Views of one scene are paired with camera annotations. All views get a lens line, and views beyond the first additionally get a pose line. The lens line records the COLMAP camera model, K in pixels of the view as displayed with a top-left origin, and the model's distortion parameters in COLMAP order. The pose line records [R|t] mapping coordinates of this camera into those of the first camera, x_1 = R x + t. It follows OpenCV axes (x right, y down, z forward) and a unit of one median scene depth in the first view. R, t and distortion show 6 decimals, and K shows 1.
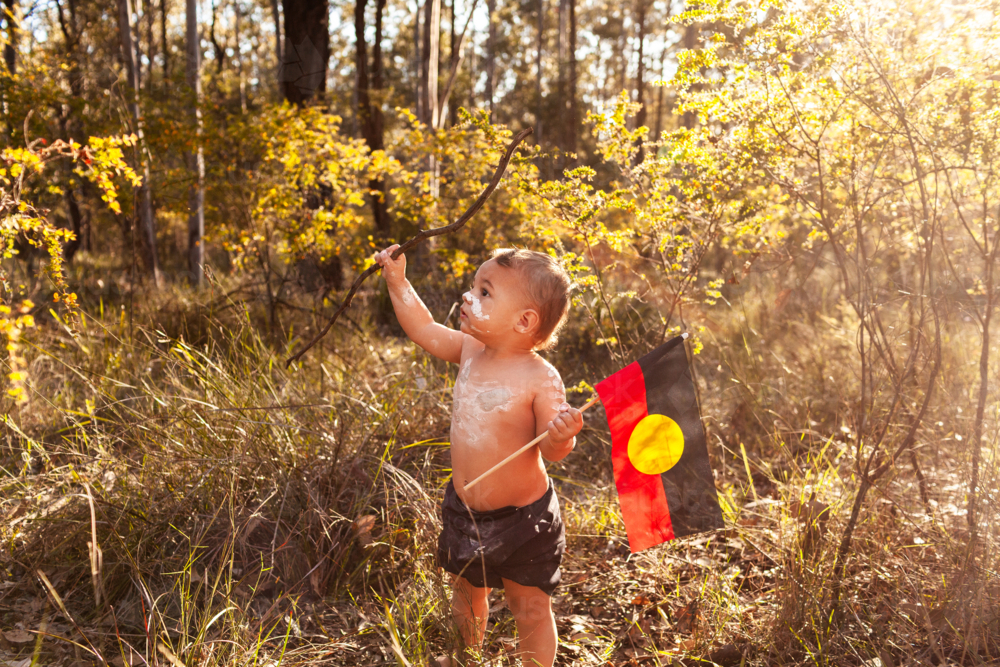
lens RADIAL K [[943.0, 0, 504.4], [0, 943.0, 330.9], [0, 0, 1]] dist [0.002002, 0.007966]
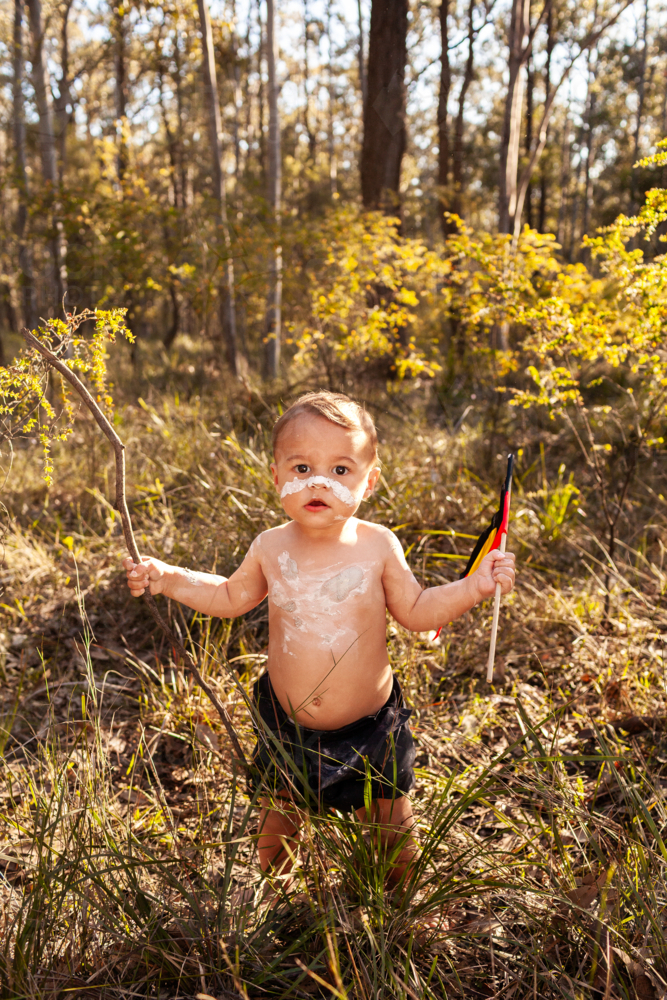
lens RADIAL K [[947.5, 0, 360.5], [0, 947.5, 500.2], [0, 0, 1]] dist [0.007944, 0.007173]
pose [[0.970572, 0.053227, -0.234853, 0.109173], [-0.031866, 0.995078, 0.093831, -0.024603], [0.238692, -0.083586, 0.967491, -0.141212]]
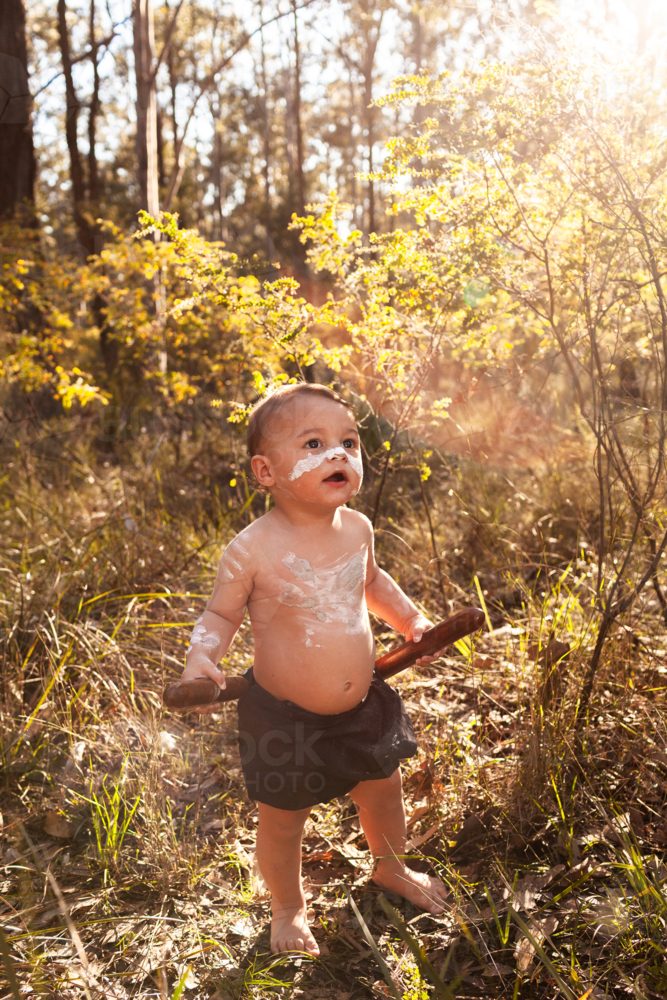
lens RADIAL K [[943.0, 0, 333.5], [0, 943.0, 500.0], [0, 0, 1]] dist [0.002002, 0.007966]
pose [[0.994922, -0.049372, 0.087704, 0.034412], [0.044355, 0.997316, 0.058260, -0.013901], [-0.090345, -0.054074, 0.994441, 0.094728]]
